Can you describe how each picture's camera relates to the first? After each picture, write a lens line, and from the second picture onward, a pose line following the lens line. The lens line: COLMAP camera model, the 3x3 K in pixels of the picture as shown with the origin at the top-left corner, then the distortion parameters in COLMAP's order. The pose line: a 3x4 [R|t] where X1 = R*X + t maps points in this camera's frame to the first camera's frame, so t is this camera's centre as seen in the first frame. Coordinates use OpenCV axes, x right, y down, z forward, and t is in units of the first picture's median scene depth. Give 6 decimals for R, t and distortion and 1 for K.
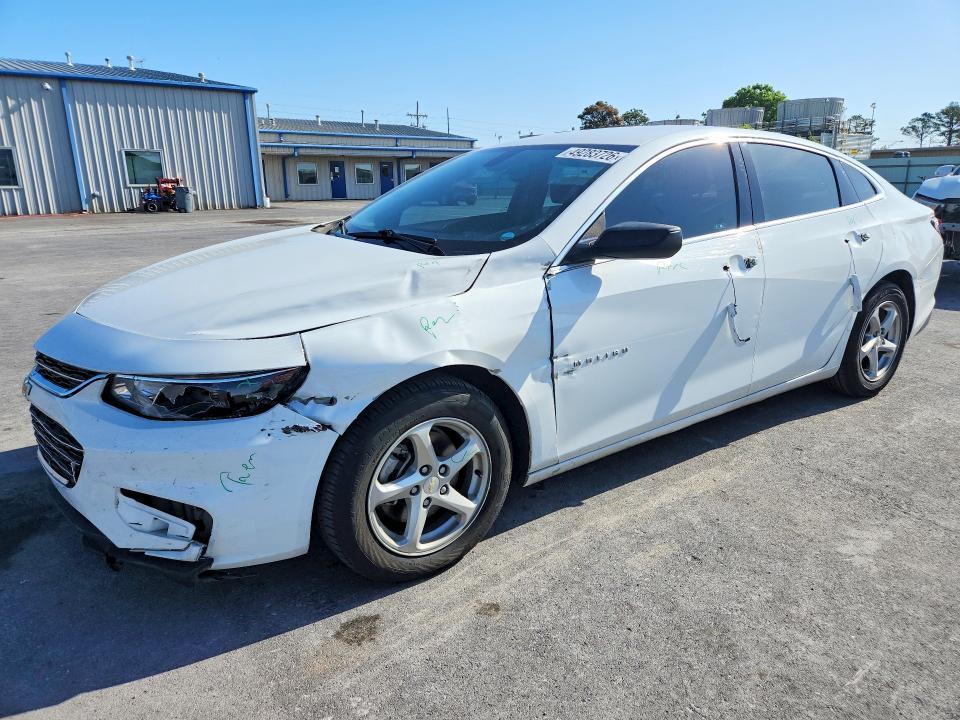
lens RADIAL K [[665.7, 0, 480.0], [0, 665.7, 360.0], [0, 0, 1]] dist [0.031283, -0.003348]
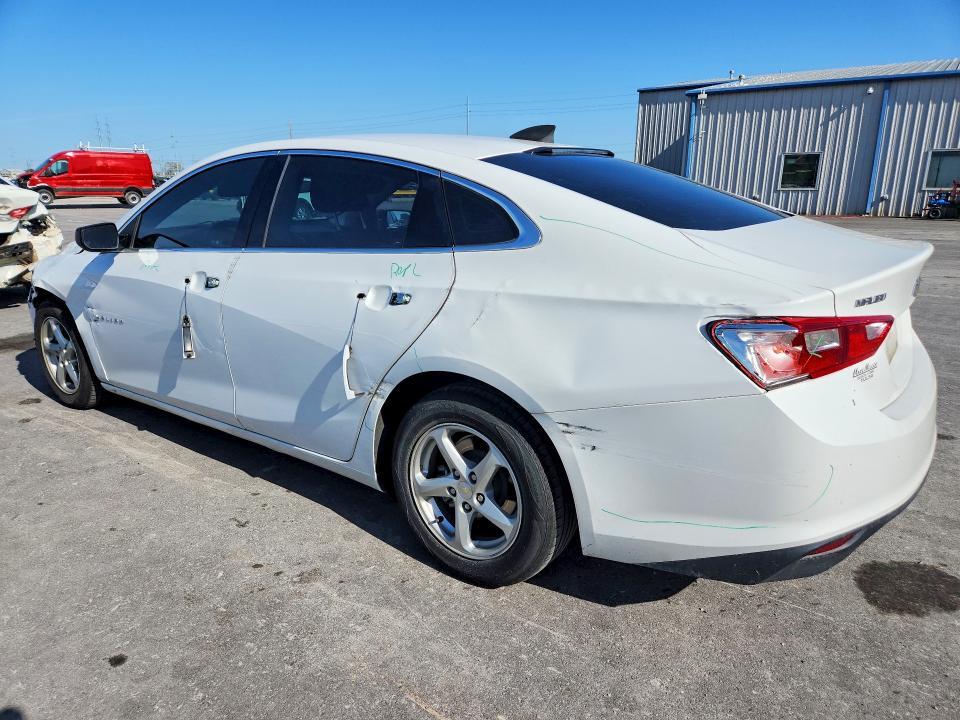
lens RADIAL K [[693.9, 0, 480.0], [0, 693.9, 360.0], [0, 0, 1]] dist [0.016644, -0.002749]
pose [[0.276741, 0.254341, -0.926674, 1.041467], [-0.261661, 0.947843, 0.182009, -0.228829], [0.924634, 0.192105, 0.328859, 0.741513]]
